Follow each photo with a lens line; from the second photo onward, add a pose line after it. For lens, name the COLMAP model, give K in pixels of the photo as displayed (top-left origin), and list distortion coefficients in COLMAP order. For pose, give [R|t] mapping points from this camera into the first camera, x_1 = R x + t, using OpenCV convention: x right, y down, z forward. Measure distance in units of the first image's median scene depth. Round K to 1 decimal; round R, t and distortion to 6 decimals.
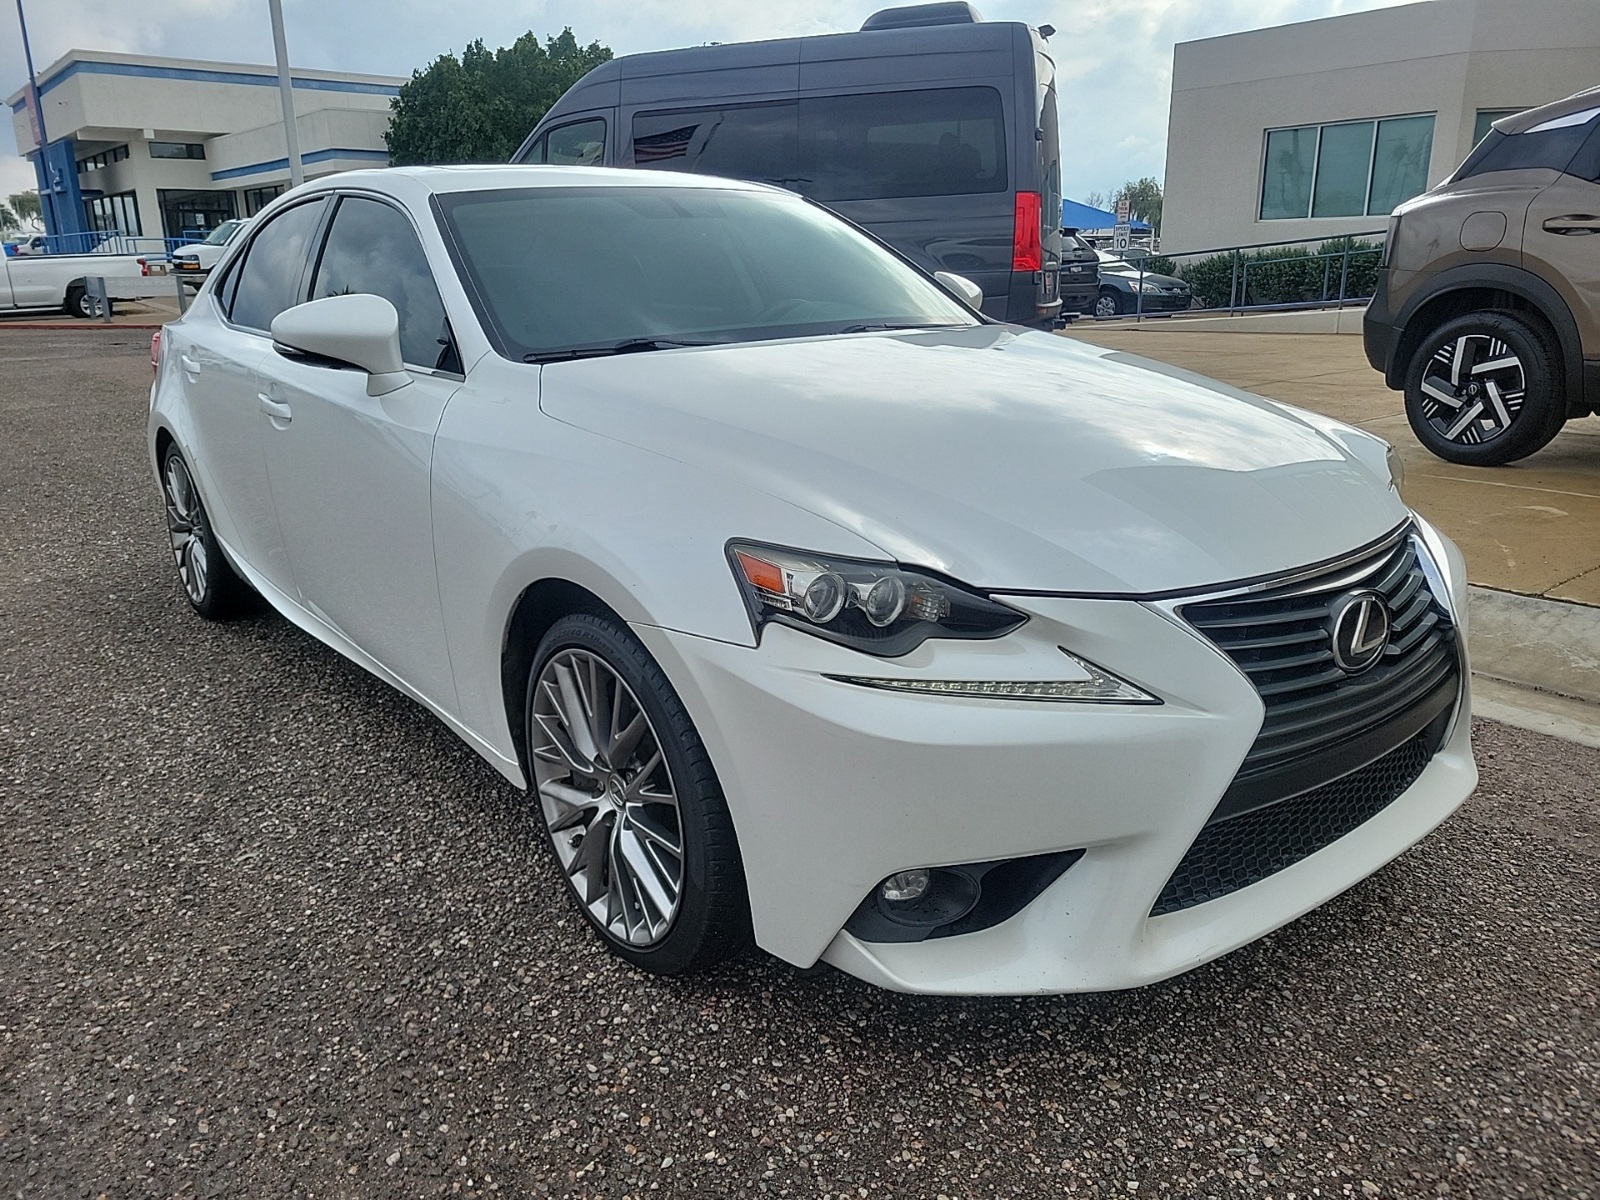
lens RADIAL K [[1202.8, 0, 800.0], [0, 1202.8, 600.0], [0, 0, 1]] dist [0.043046, -0.027690]
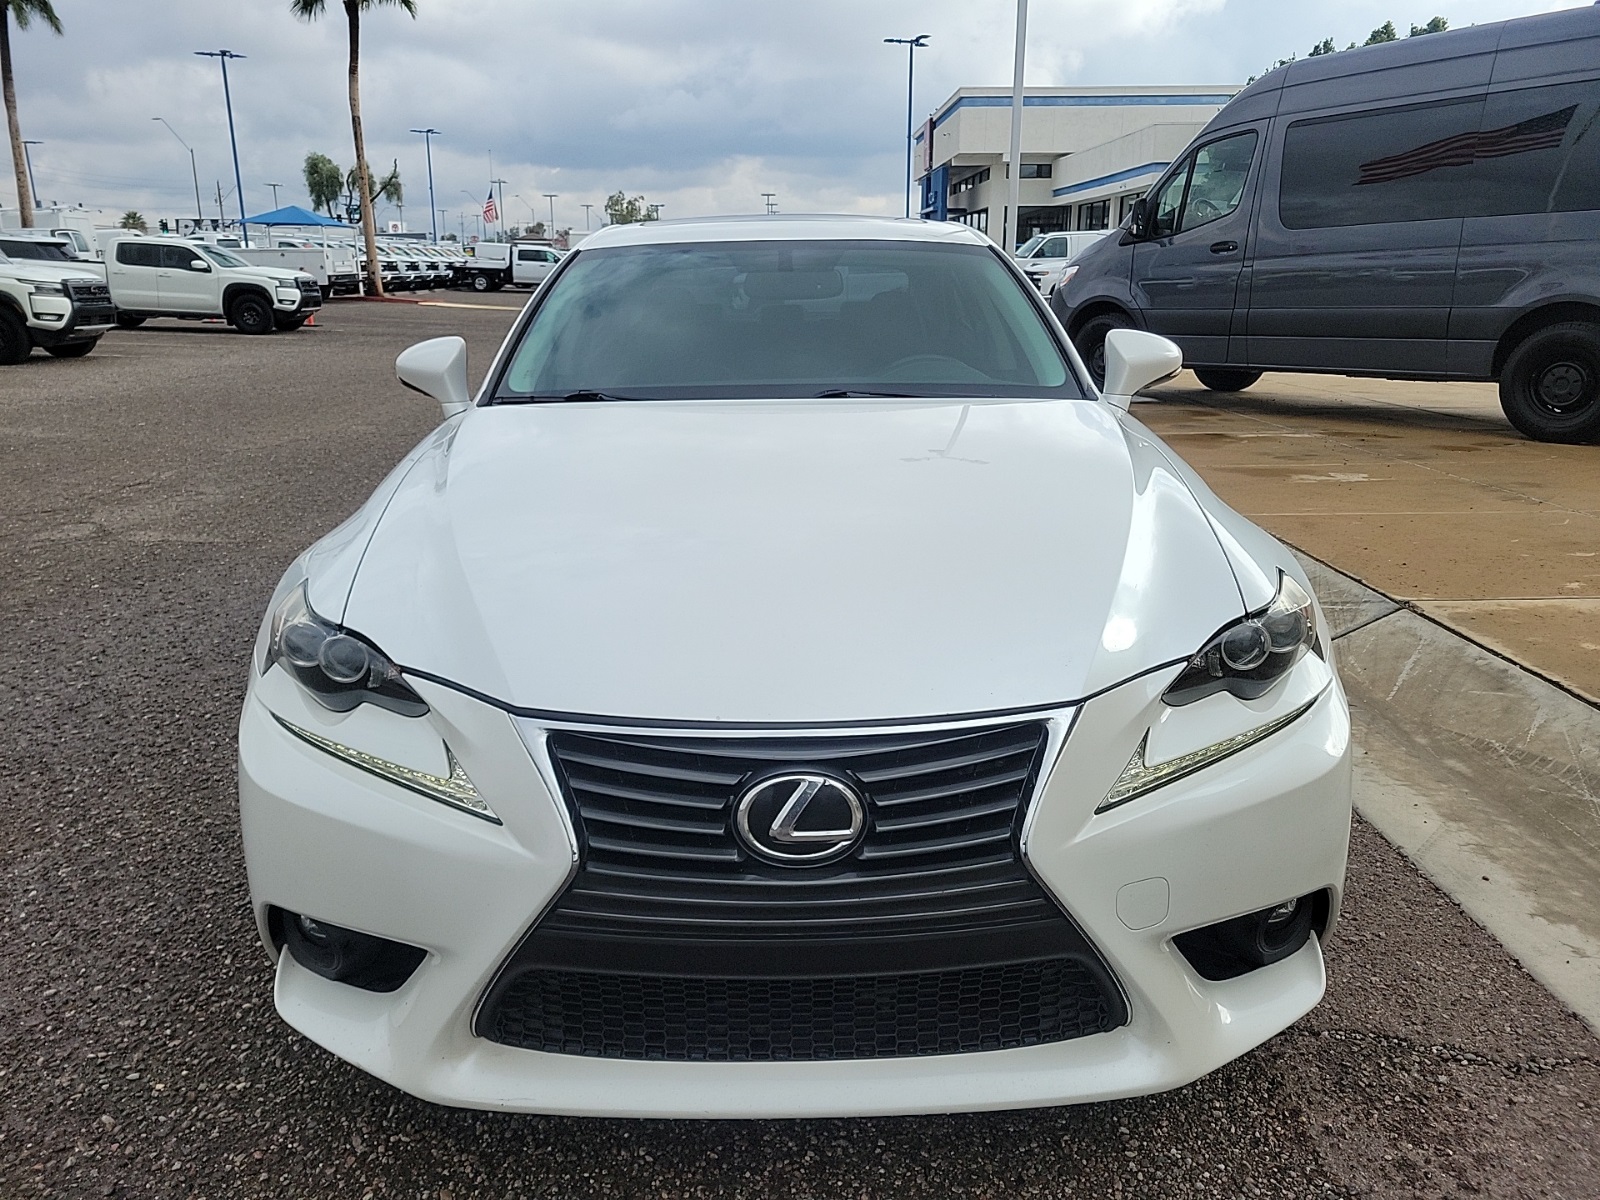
lens RADIAL K [[1202.8, 0, 800.0], [0, 1202.8, 600.0], [0, 0, 1]] dist [0.043046, -0.027690]
pose [[0.787871, 0.172824, -0.591093, 1.006498], [-0.175573, 0.983017, 0.053393, -0.176638], [0.590282, 0.061713, 0.804835, 0.361503]]
